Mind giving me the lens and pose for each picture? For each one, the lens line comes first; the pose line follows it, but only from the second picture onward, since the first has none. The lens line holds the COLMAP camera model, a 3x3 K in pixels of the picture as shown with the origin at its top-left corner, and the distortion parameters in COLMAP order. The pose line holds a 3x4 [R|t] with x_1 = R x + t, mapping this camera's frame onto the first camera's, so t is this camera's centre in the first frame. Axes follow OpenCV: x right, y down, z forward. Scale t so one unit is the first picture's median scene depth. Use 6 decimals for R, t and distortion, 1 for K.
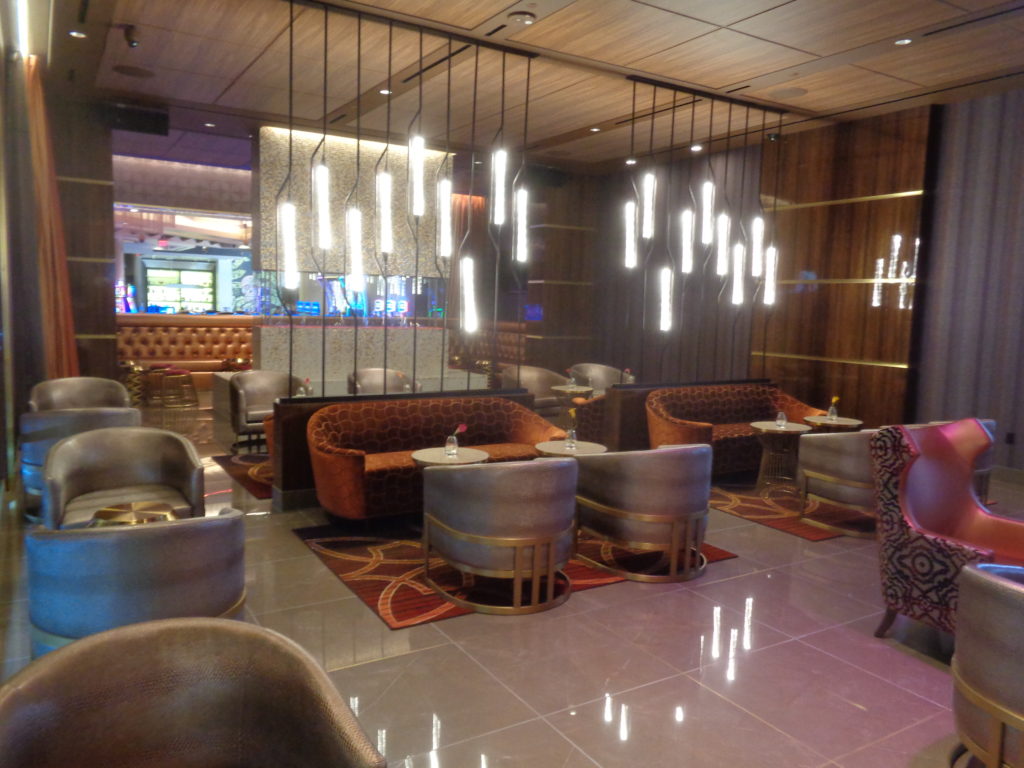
lens RADIAL K [[766.5, 0, 511.3], [0, 766.5, 385.4], [0, 0, 1]] dist [-0.005515, -0.001730]
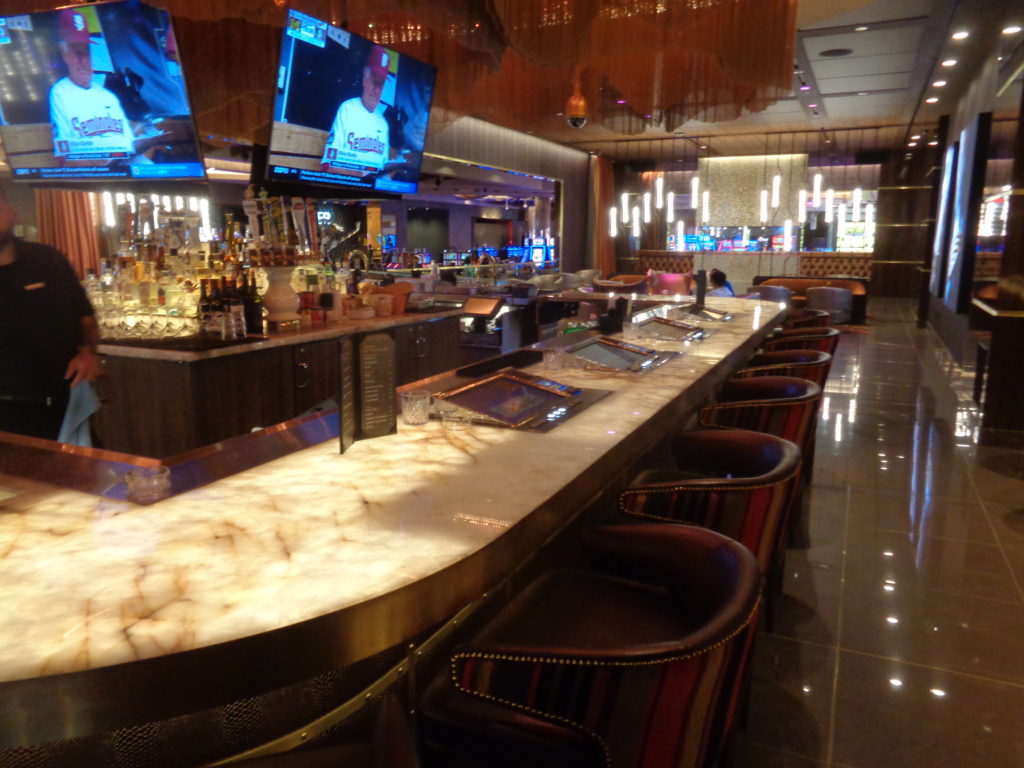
lens RADIAL K [[766.5, 0, 512.4], [0, 766.5, 383.3], [0, 0, 1]] dist [-0.005515, -0.001730]
pose [[0.558812, 0.139621, -0.817456, 1.574642], [-0.068561, 0.990129, 0.122245, 0.083374], [0.826455, -0.012266, 0.562869, -0.804236]]
